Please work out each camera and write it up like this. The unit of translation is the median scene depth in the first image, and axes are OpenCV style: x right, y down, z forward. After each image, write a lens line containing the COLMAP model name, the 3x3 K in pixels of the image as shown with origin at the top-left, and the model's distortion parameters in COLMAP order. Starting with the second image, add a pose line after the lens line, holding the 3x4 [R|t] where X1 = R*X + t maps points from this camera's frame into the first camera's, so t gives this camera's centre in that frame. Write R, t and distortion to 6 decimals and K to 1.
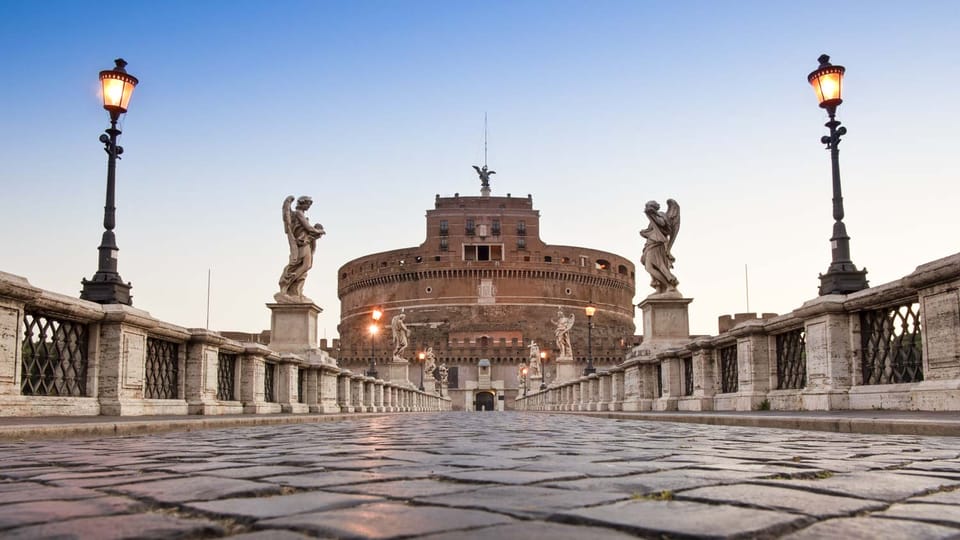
lens RADIAL K [[761.7, 0, 480.0], [0, 761.7, 270.0], [0, 0, 1]] dist [-0.000349, 0.000818]
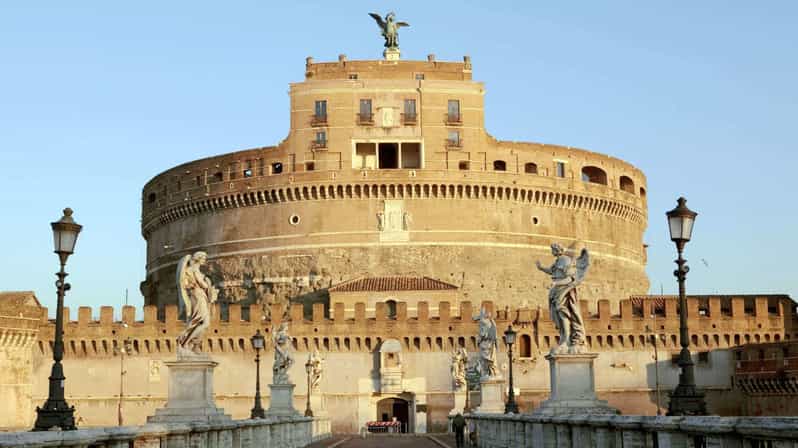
lens RADIAL K [[633.2, 0, 399.0], [0, 633.2, 224.0], [0, 0, 1]] dist [-0.000349, 0.000818]
pose [[0.999957, -0.008790, -0.002885, 0.013364], [0.008694, 0.999457, -0.031797, 0.045074], [0.003163, 0.031771, 0.999490, 0.518227]]
